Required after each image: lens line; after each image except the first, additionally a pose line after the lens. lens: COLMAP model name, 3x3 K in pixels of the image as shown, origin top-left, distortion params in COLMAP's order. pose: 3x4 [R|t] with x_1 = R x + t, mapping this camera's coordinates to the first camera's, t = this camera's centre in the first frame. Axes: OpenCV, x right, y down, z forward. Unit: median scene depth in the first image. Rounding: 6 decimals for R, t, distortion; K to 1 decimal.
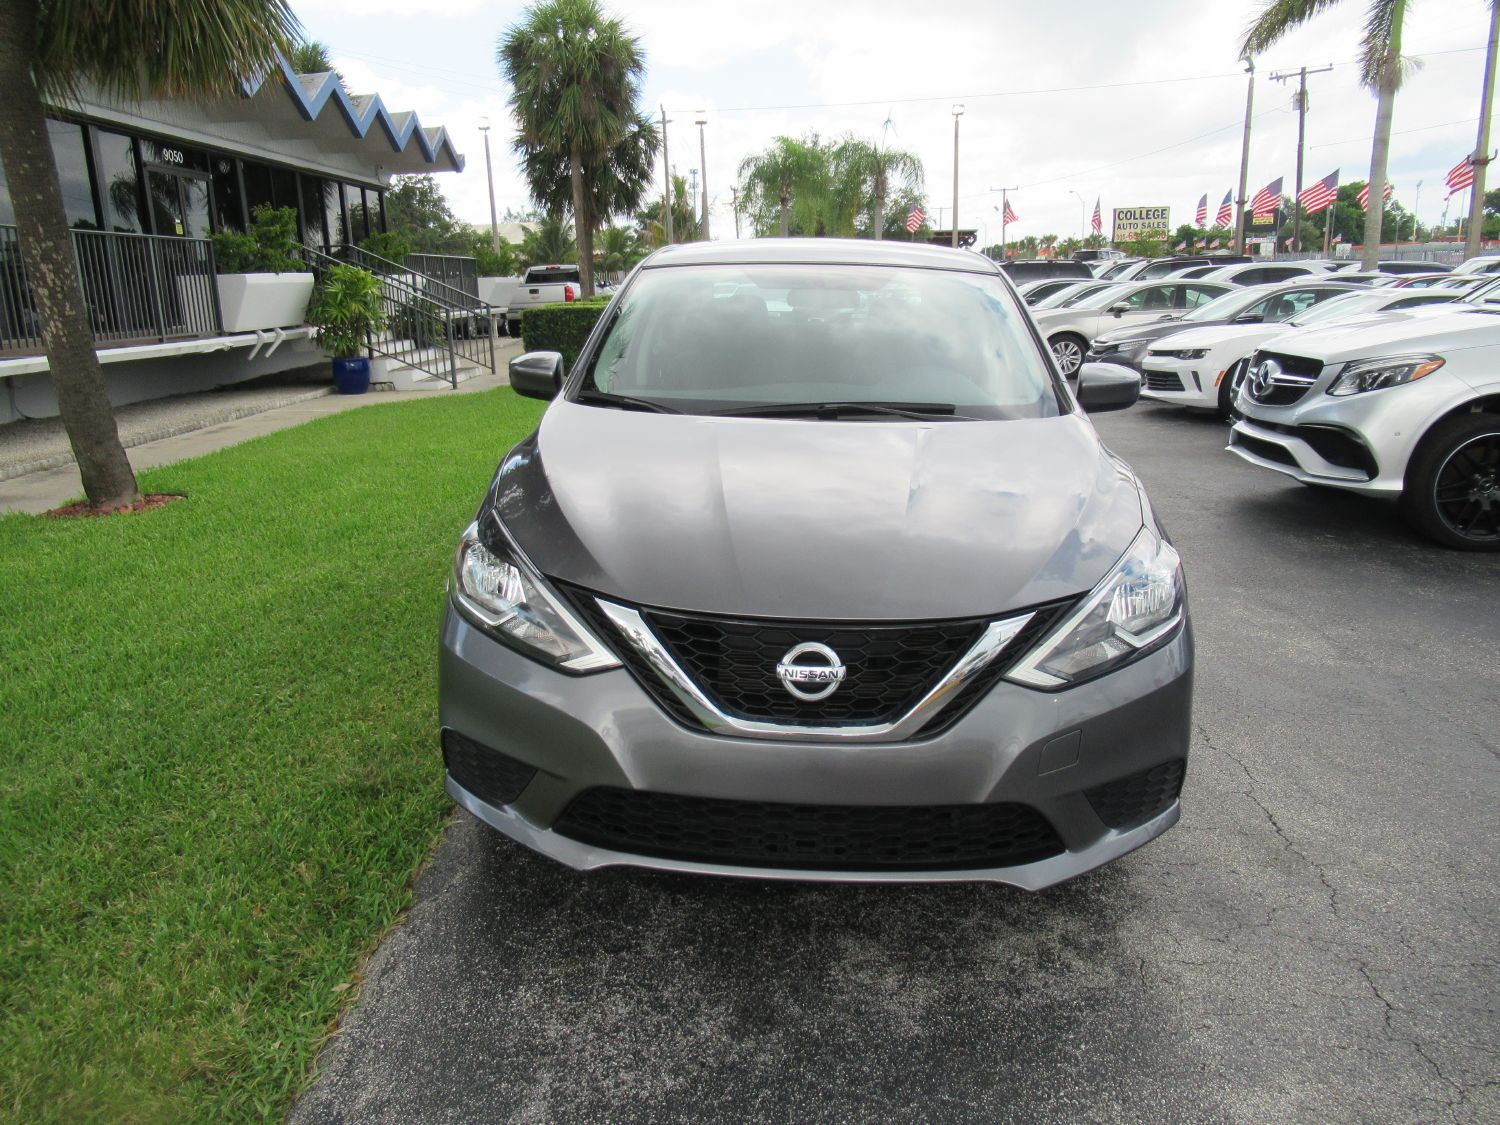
lens RADIAL K [[1161.1, 0, 756.3], [0, 1161.1, 563.6], [0, 0, 1]] dist [-0.006261, 0.007199]
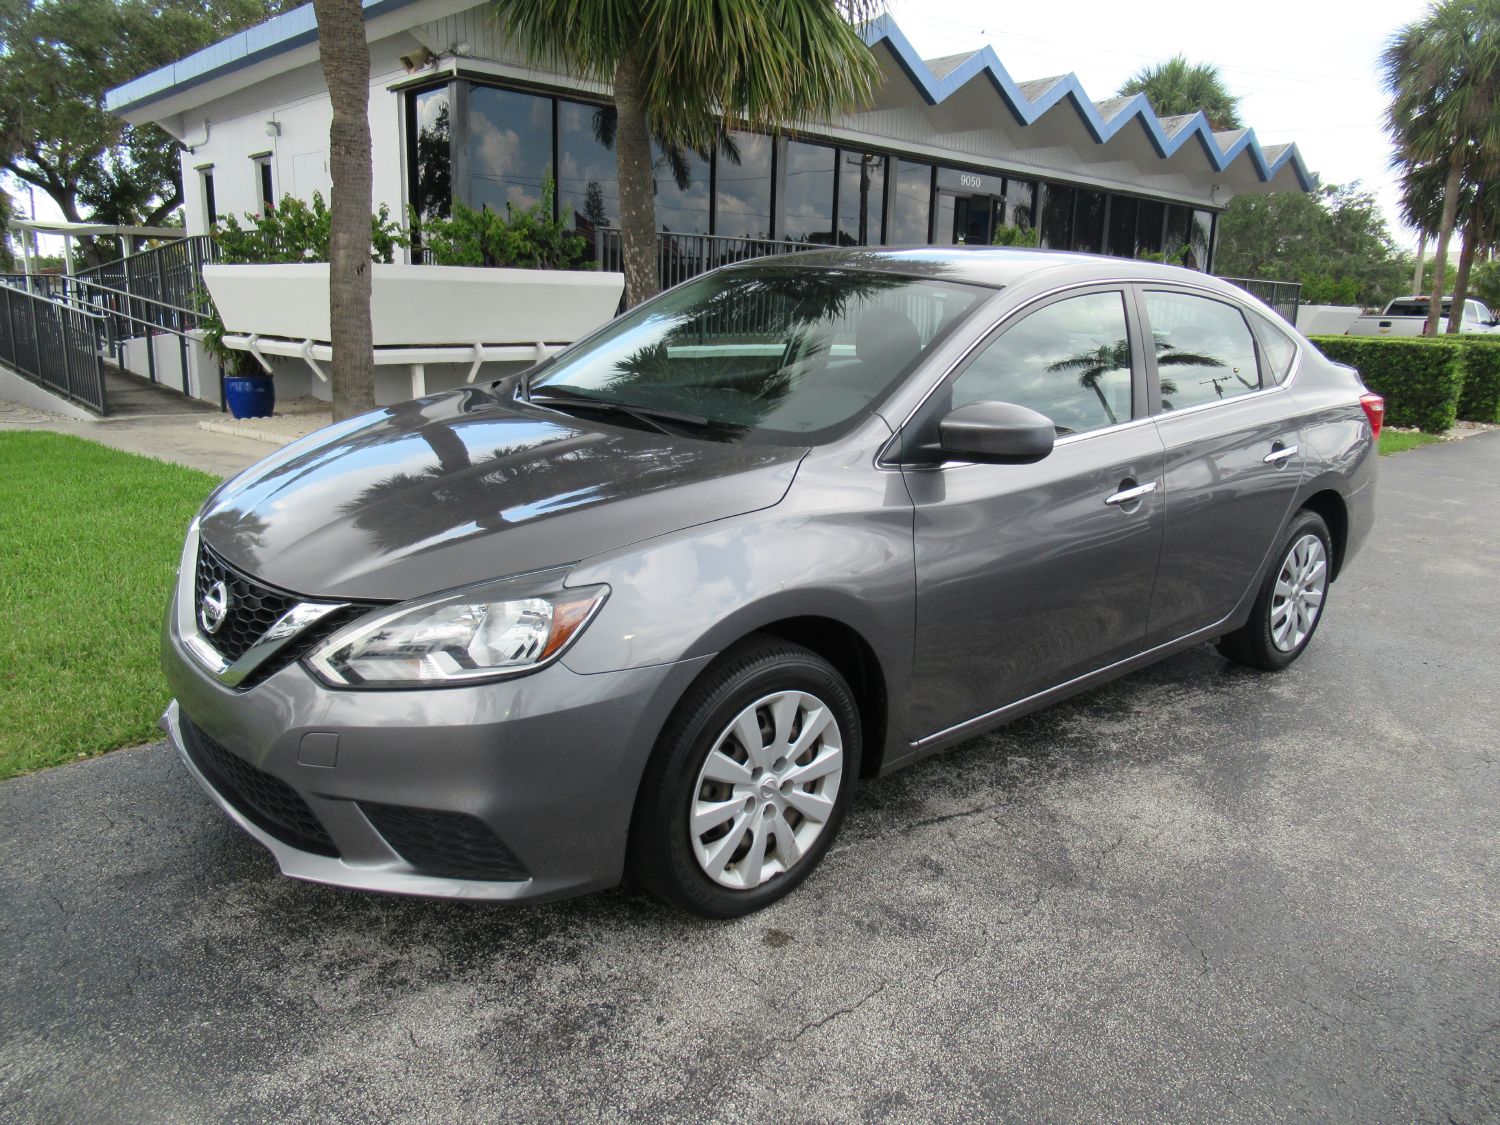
lens RADIAL K [[1161.1, 0, 756.3], [0, 1161.1, 563.6], [0, 0, 1]] dist [-0.006261, 0.007199]
pose [[0.694539, 0.199777, -0.691162, 0.138230], [-0.213910, 0.974571, 0.066740, -0.015965], [0.686919, 0.101493, 0.719612, 0.063381]]
